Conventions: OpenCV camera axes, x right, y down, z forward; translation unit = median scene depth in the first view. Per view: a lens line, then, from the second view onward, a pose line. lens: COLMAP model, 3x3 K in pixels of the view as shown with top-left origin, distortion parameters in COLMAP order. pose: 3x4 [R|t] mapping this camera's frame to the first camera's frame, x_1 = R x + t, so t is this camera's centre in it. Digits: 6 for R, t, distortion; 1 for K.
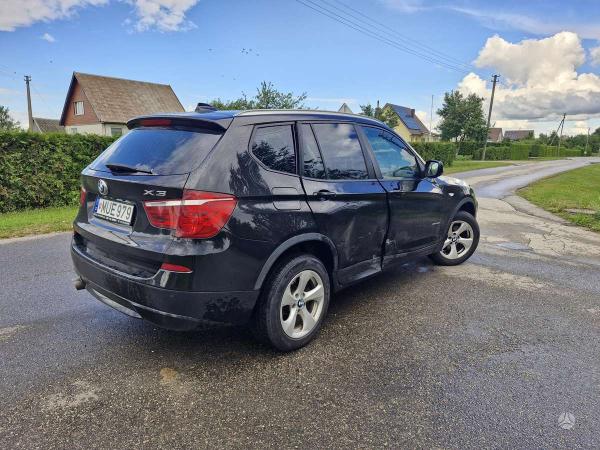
lens RADIAL K [[447.3, 0, 300.0], [0, 447.3, 225.0], [0, 0, 1]] dist [0.034555, -0.048259]
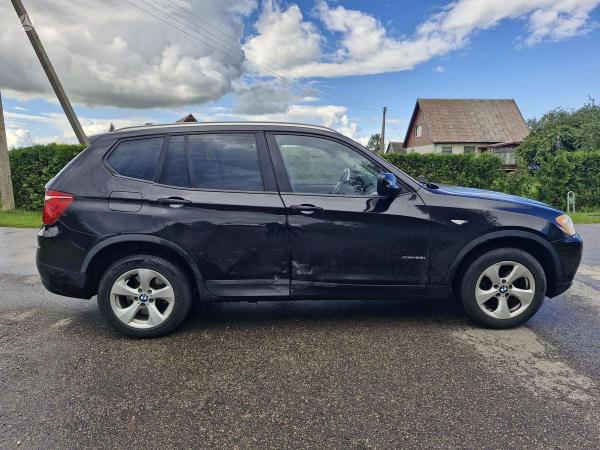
lens RADIAL K [[447.3, 0, 300.0], [0, 447.3, 225.0], [0, 0, 1]] dist [0.034555, -0.048259]
pose [[0.663573, 0.080520, -0.743766, 0.149164], [-0.112051, 0.993673, 0.007605, -0.008024], [0.739673, 0.078293, 0.668397, 0.072906]]
